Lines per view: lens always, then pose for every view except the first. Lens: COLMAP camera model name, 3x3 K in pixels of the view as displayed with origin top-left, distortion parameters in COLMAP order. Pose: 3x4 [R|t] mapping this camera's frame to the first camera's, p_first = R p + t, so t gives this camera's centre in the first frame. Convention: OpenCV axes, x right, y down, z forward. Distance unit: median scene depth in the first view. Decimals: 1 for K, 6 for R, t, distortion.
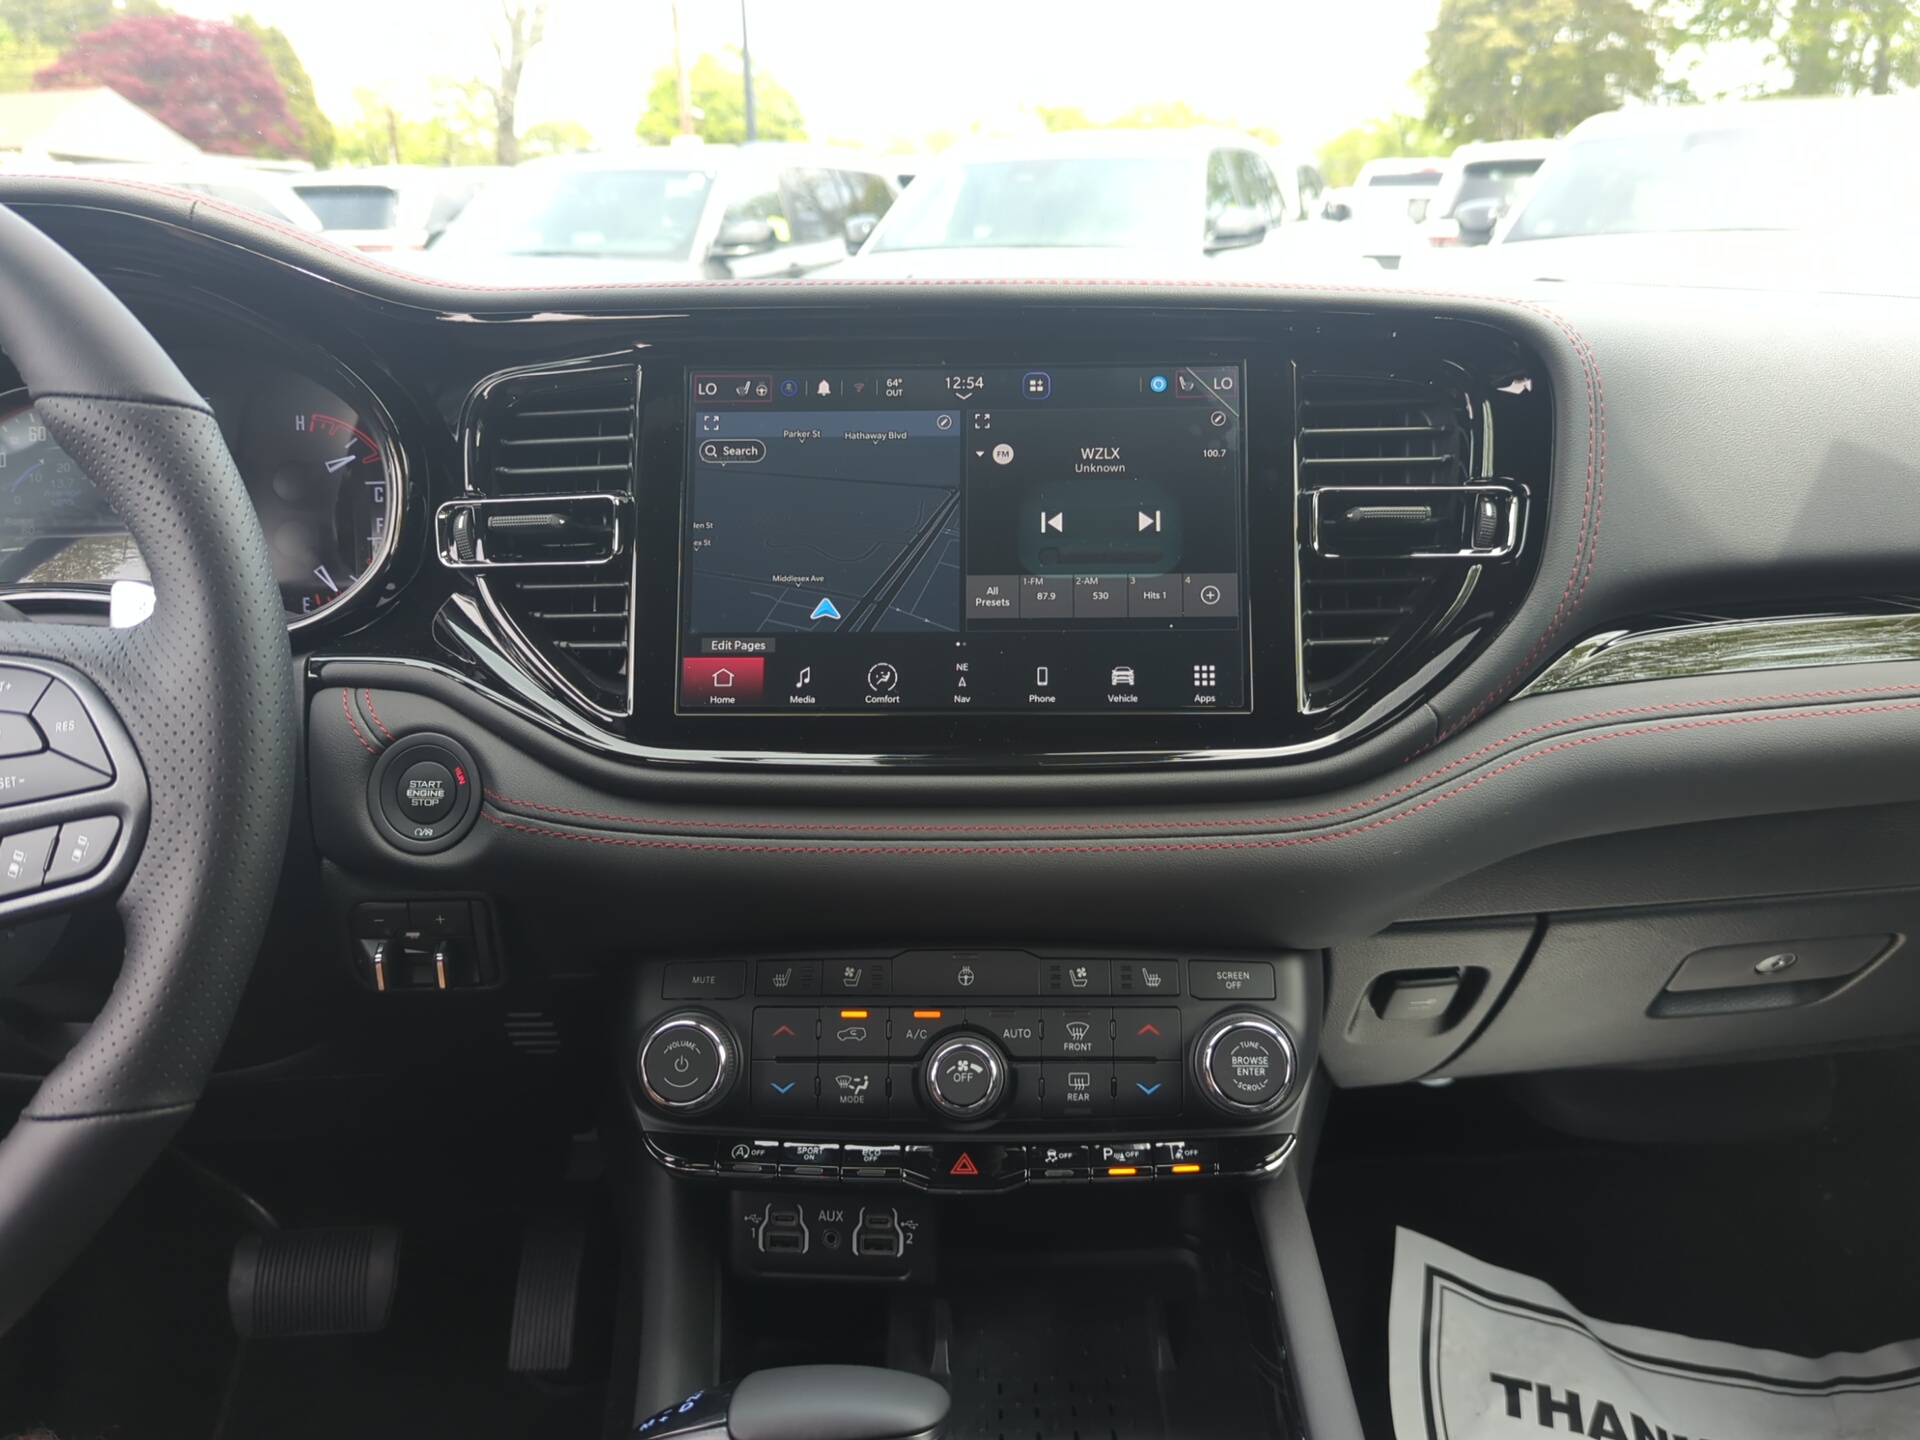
lens RADIAL K [[1564.3, 0, 981.9], [0, 1564.3, 692.0], [0, 0, 1]] dist [0.057782, -0.071920]
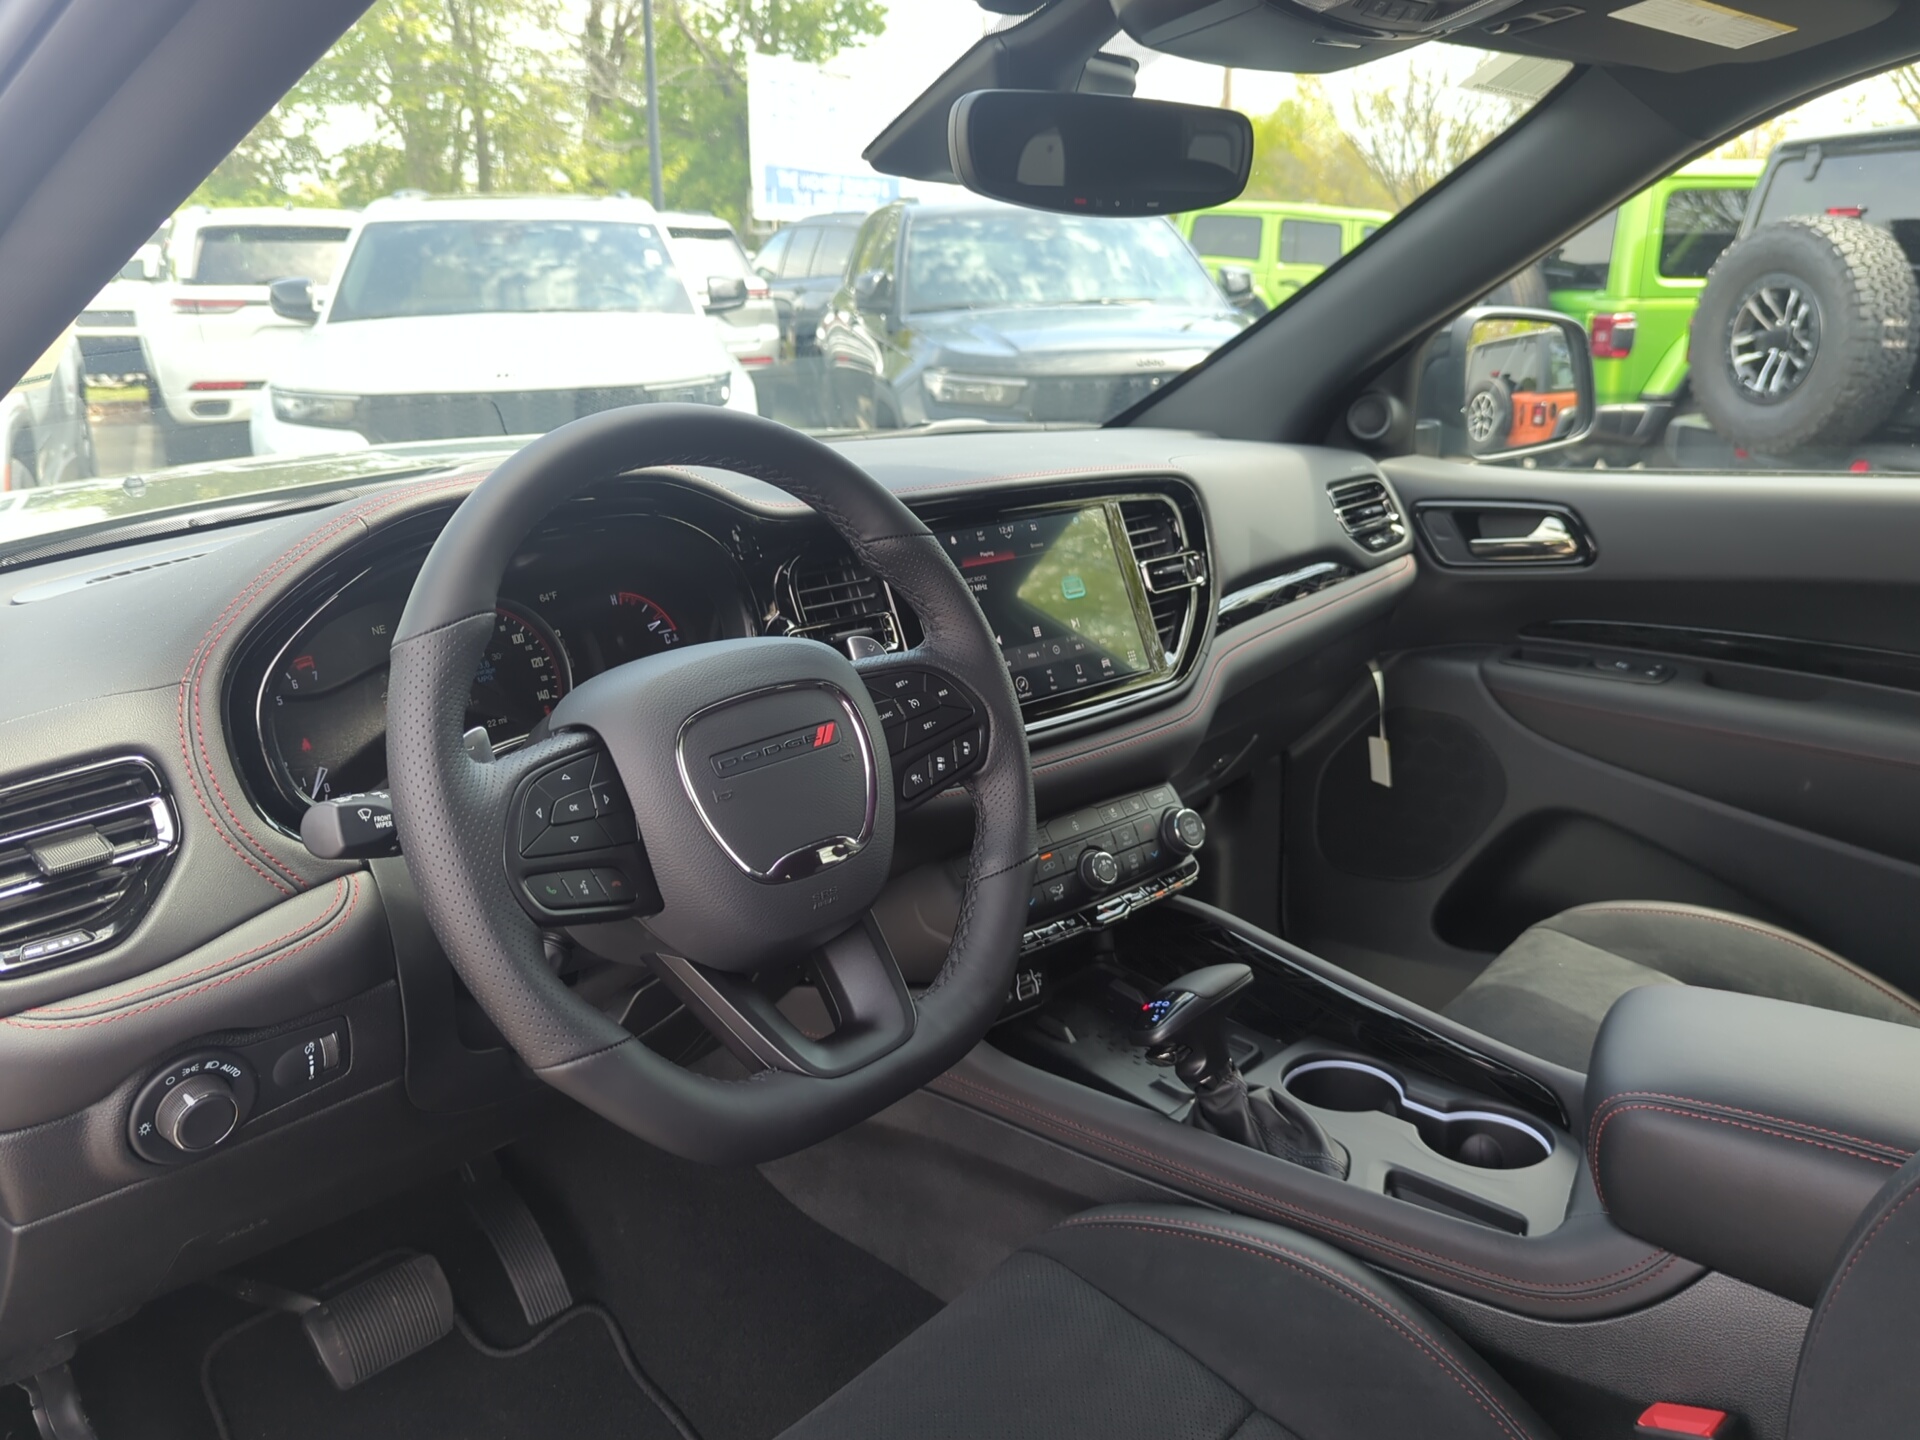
lens RADIAL K [[1570.6, 0, 997.0], [0, 1570.6, 697.1], [0, 0, 1]] dist [0.007379, 0.004043]
pose [[0.695133, -0.179046, 0.696227, -1.407159], [0.195271, 0.979102, 0.056827, -0.107144], [-0.691852, 0.096451, 0.715568, -0.356284]]
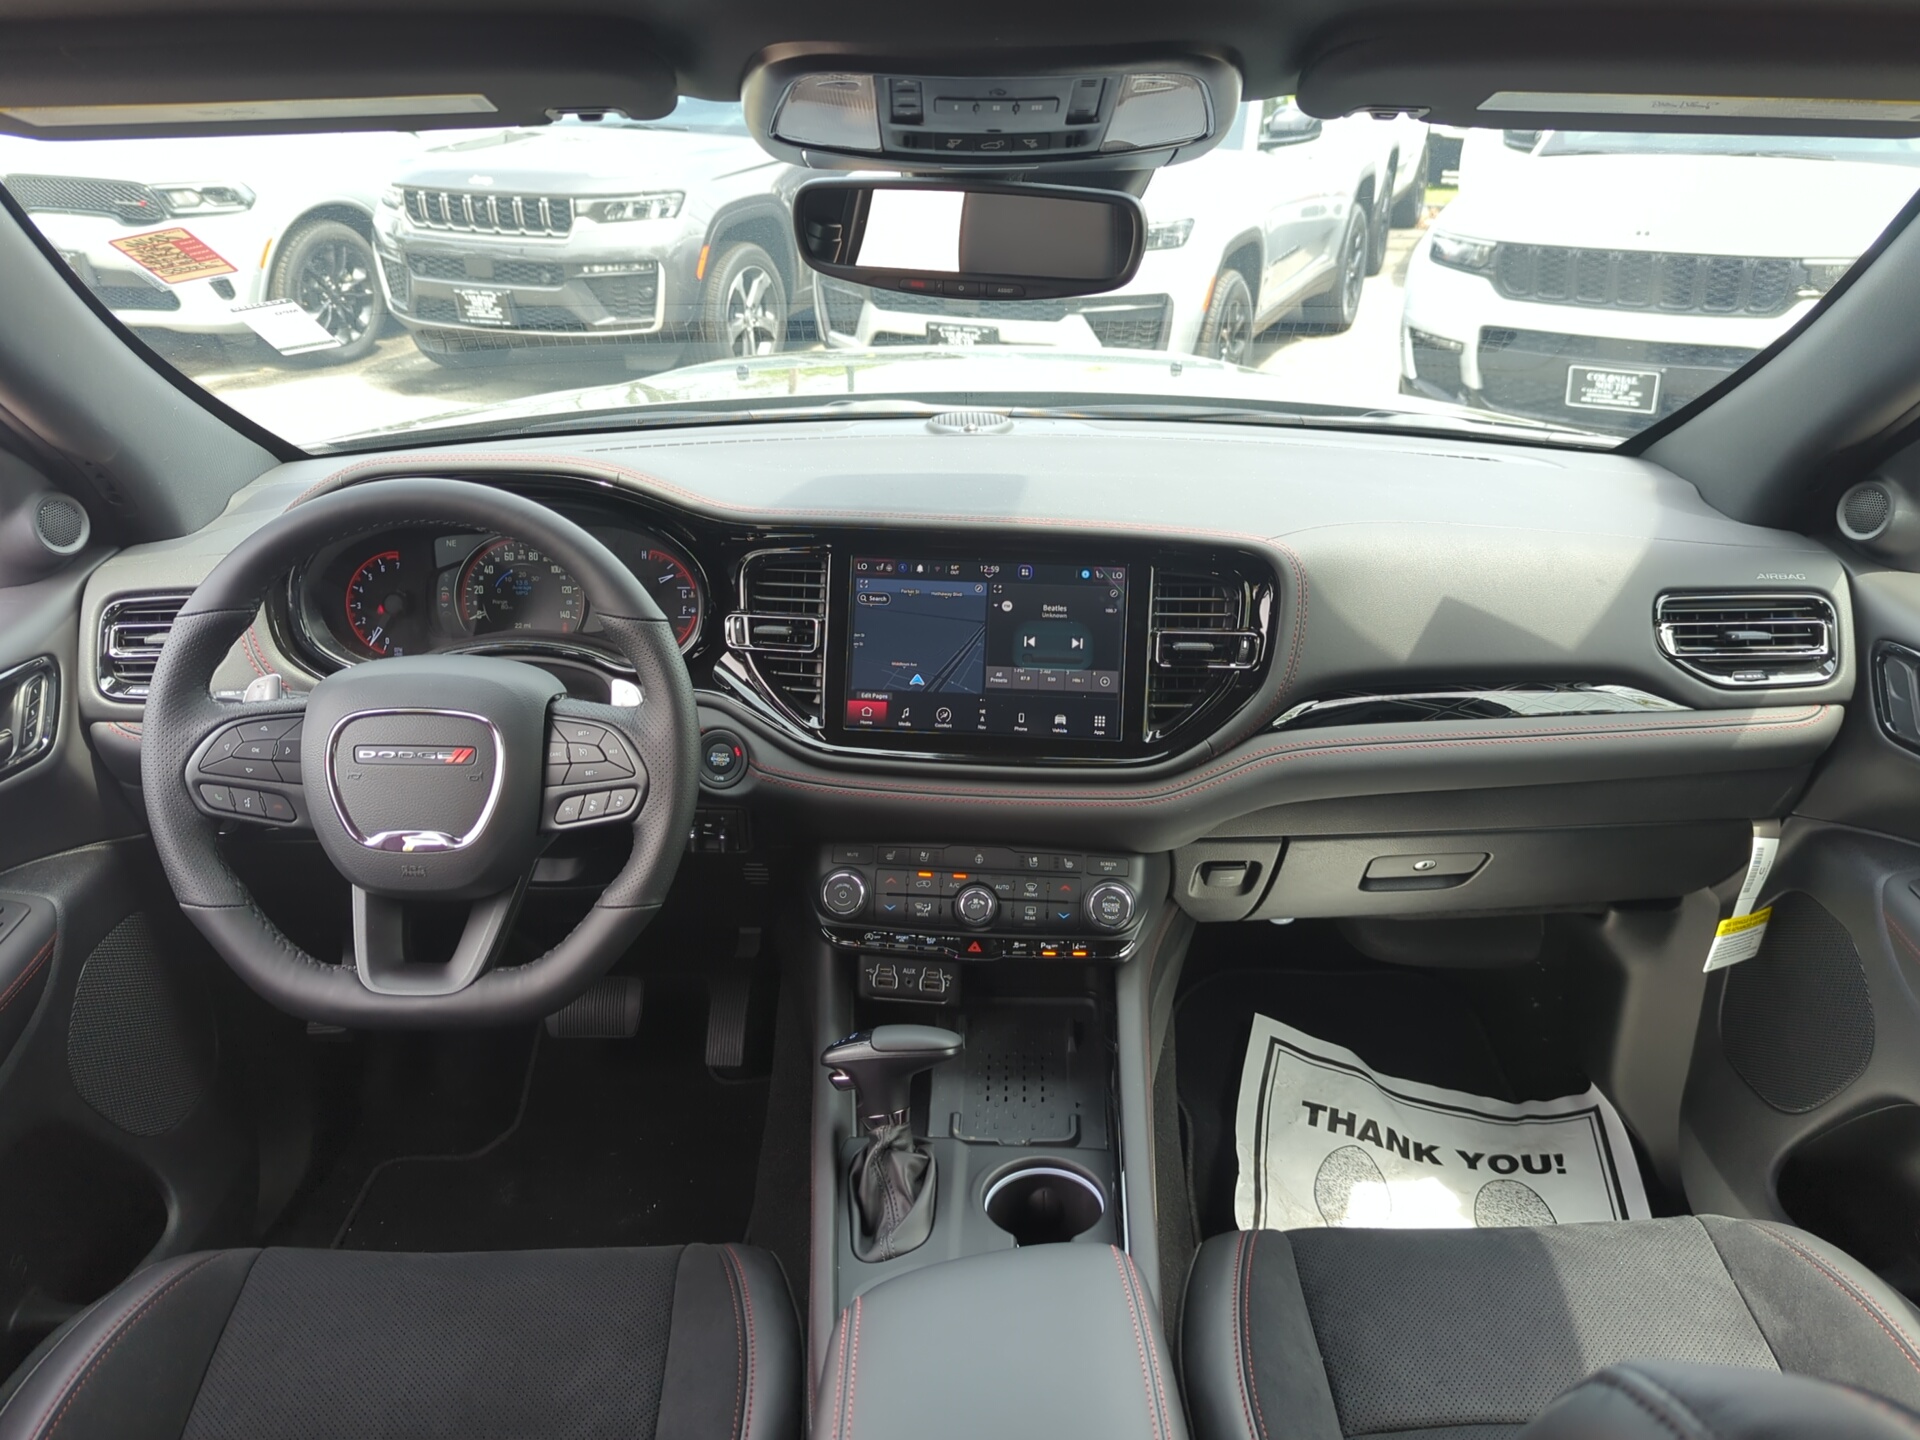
lens RADIAL K [[1555.9, 0, 978.9], [0, 1555.9, 693.3], [0, 0, 1]] dist [0.077044, -0.083076]
pose [[0.998634, 0.040165, -0.033412, 0.048593], [-0.036450, 0.993783, 0.105199, -0.248776], [0.037430, -0.103837, 0.993890, -1.005889]]
